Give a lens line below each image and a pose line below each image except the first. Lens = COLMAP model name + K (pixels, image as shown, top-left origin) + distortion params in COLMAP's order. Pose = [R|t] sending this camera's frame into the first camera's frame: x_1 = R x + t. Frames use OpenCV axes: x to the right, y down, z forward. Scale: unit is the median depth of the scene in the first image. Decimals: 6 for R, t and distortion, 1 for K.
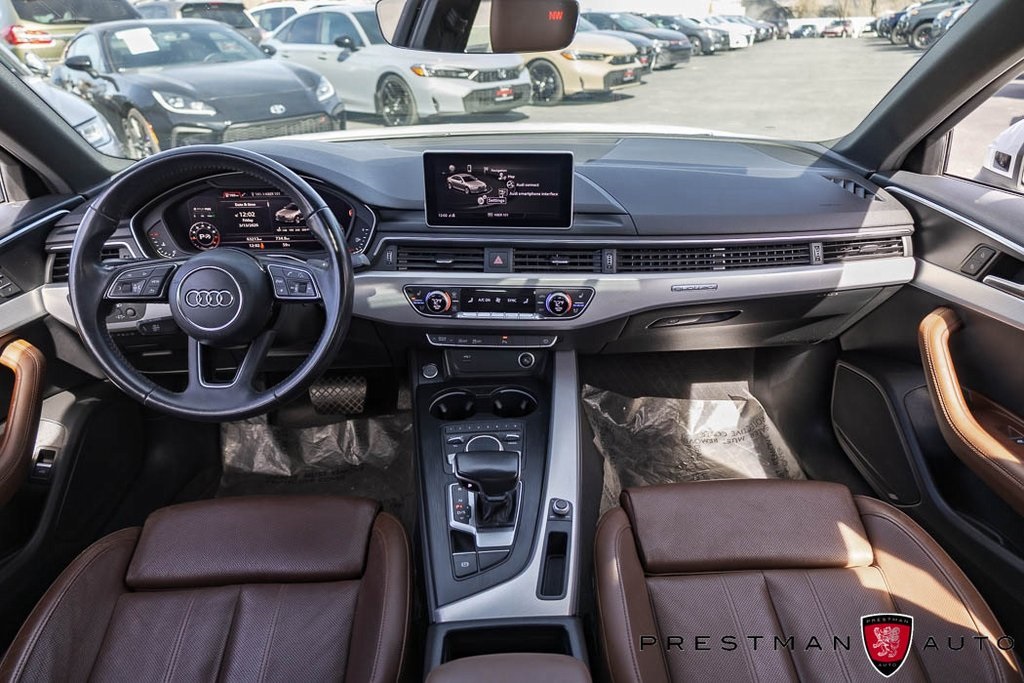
lens RADIAL K [[667.7, 0, 516.2], [0, 667.7, 341.4], [0, 0, 1]] dist [0.005234, -0.001602]
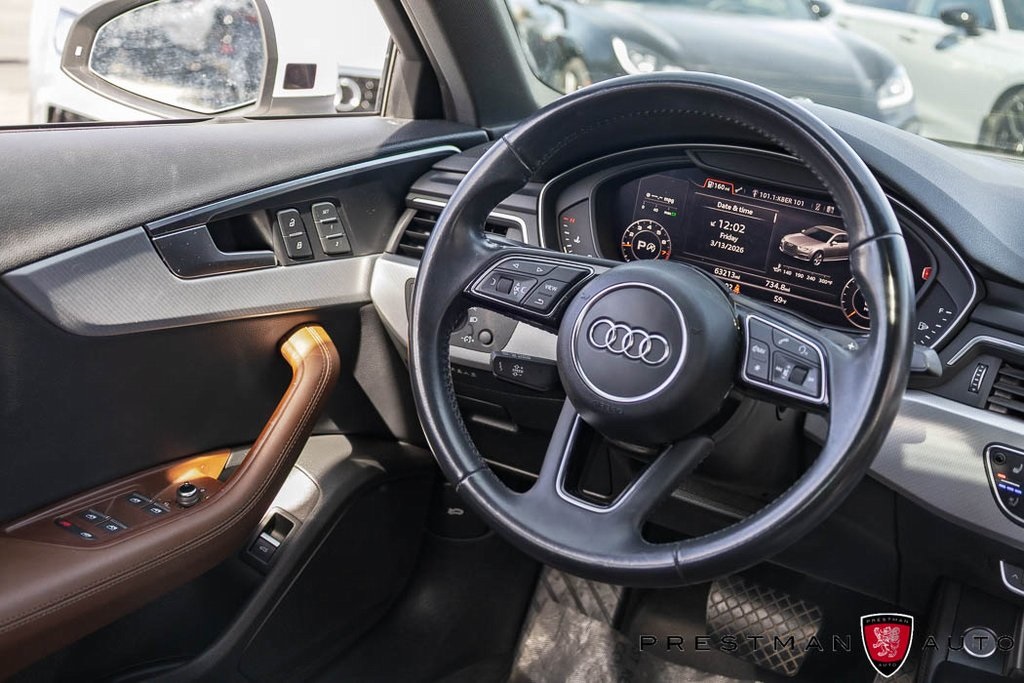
lens RADIAL K [[1288.6, 0, 512.0], [0, 1288.6, 341.5], [0, 0, 1]] dist [0.005372, 0.020926]
pose [[0.841246, 0.275936, -0.464934, -0.049054], [-0.352482, 0.931982, -0.084650, 0.044559], [0.409952, 0.235092, 0.881289, 0.048190]]
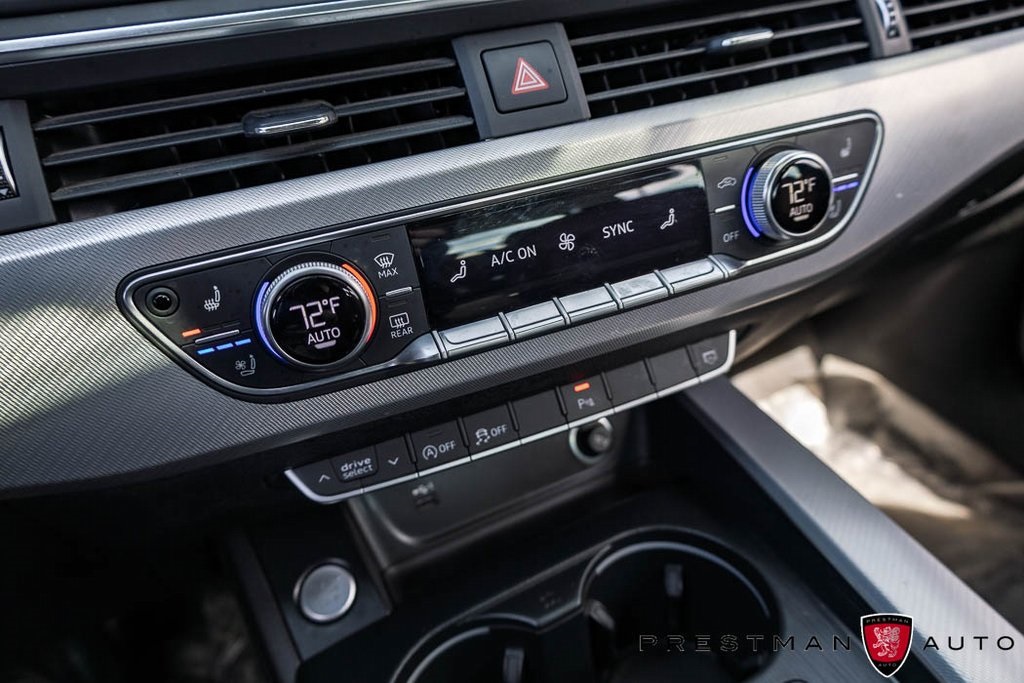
lens RADIAL K [[667.7, 0, 516.2], [0, 667.7, 341.4], [0, 0, 1]] dist [0.005234, -0.001602]
pose [[0.904053, -0.278078, 0.324594, -0.131237], [0.297243, 0.954750, -0.009944, -0.030429], [-0.307141, 0.105473, 0.945801, 0.777699]]
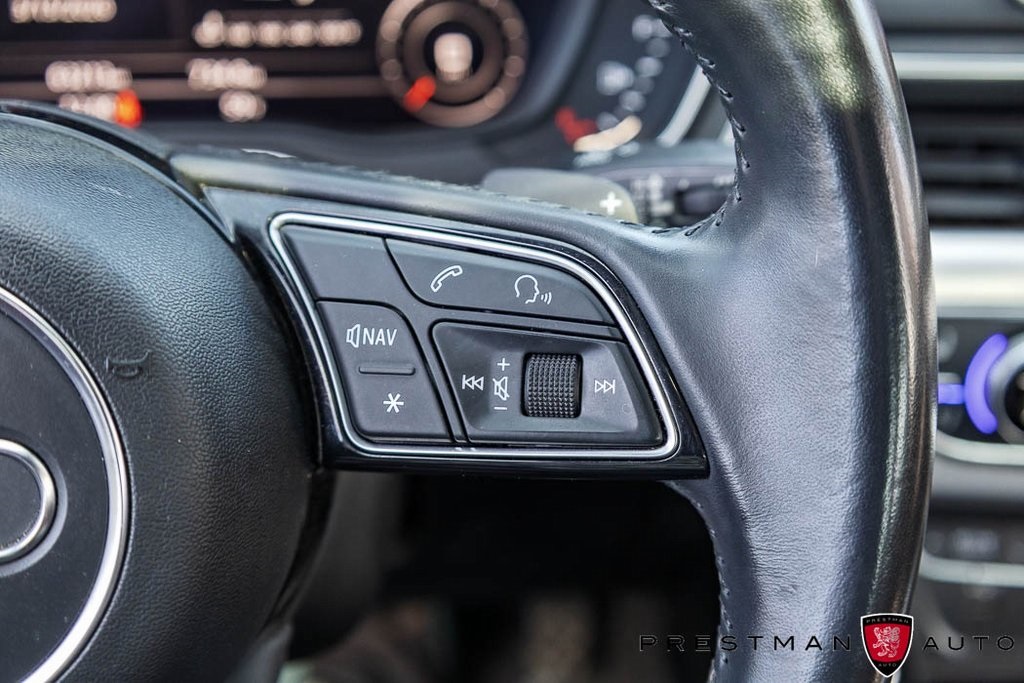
lens RADIAL K [[1320.6, 0, 512.0], [0, 1320.6, 341.5], [0, 0, 1]] dist [0.032569, 0.093963]
pose [[0.999931, -0.009668, 0.006685, -0.274224], [0.009612, 0.999918, 0.008494, -0.075975], [-0.006766, -0.008430, 0.999942, 0.607145]]
